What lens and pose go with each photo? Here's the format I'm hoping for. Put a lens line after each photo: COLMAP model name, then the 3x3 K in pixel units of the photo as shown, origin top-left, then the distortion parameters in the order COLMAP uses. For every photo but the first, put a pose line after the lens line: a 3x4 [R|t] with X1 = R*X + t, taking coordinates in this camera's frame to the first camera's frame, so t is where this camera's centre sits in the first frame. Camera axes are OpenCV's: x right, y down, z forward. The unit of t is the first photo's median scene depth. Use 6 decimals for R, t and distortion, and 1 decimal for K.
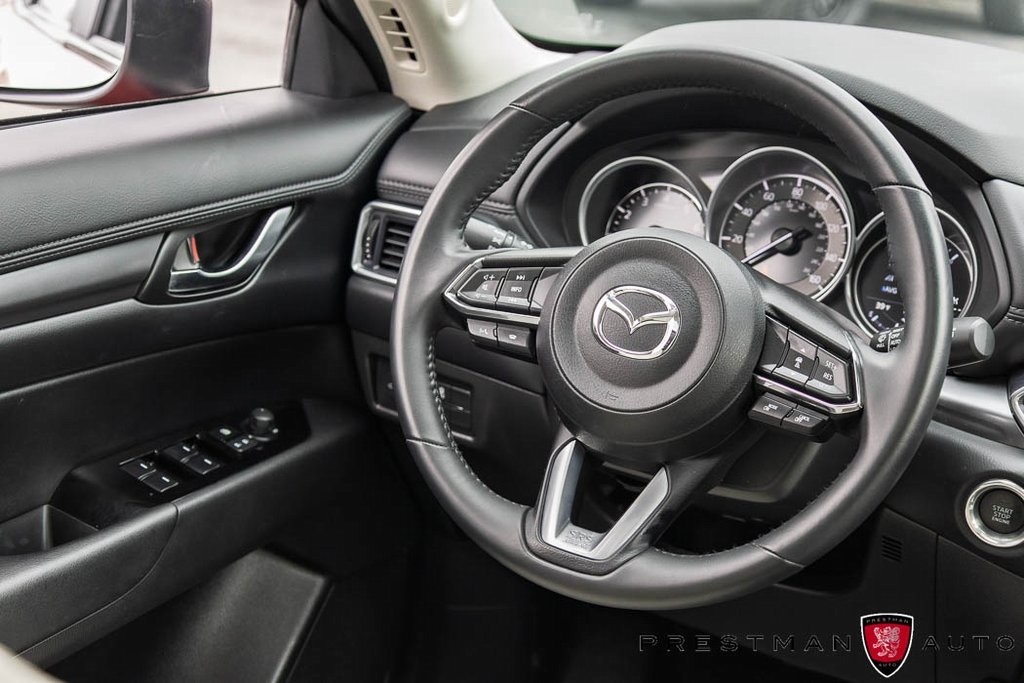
lens RADIAL K [[1594.5, 0, 512.0], [0, 1594.5, 341.5], [0, 0, 1]] dist [0.032017, -0.013631]
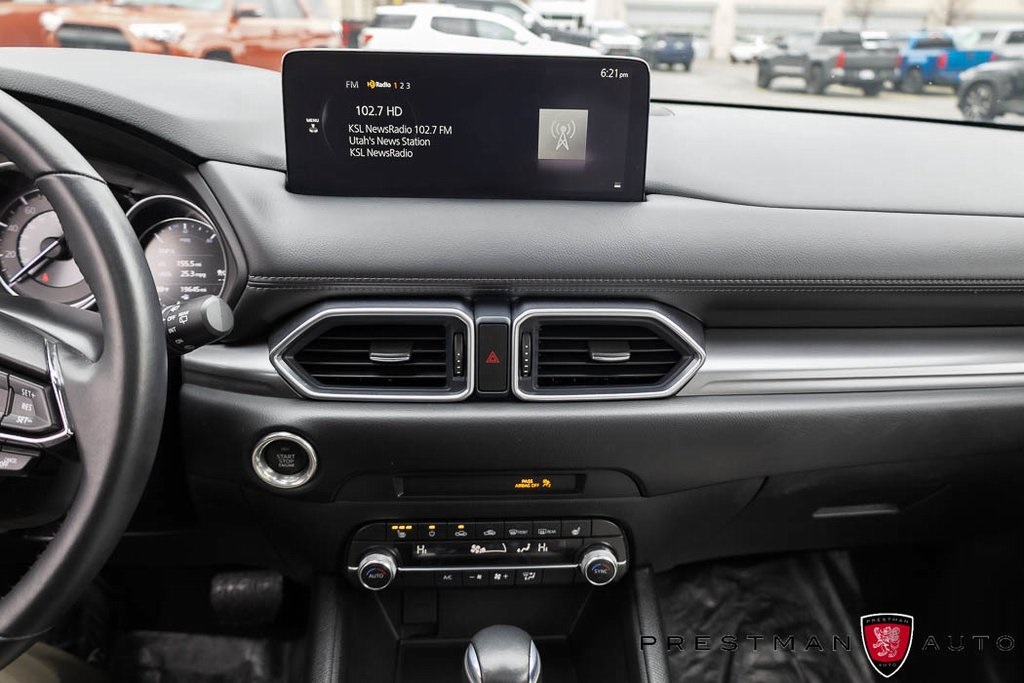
lens RADIAL K [[710.7, 0, 512.0], [0, 710.7, 341.5], [0, 0, 1]] dist [-0.003847, -0.001509]
pose [[0.849605, -0.248141, 0.465401, 0.198921], [0.194733, 0.967646, 0.160436, -0.018501], [-0.490154, -0.045679, 0.870438, 0.427308]]
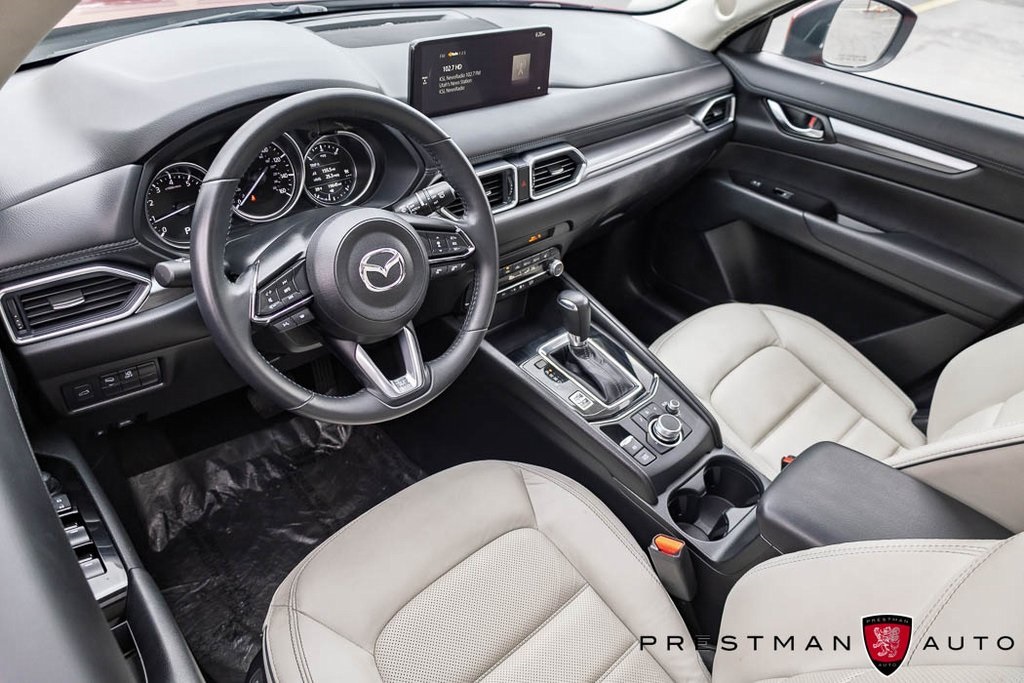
lens RADIAL K [[664.7, 0, 512.0], [0, 664.7, 341.5], [0, 0, 1]] dist [0.004074, 0.001585]
pose [[0.329860, -0.606827, 0.723155, -0.374166], [0.223120, 0.794441, 0.564872, -0.273475], [-0.917284, -0.024978, 0.397450, 0.469632]]
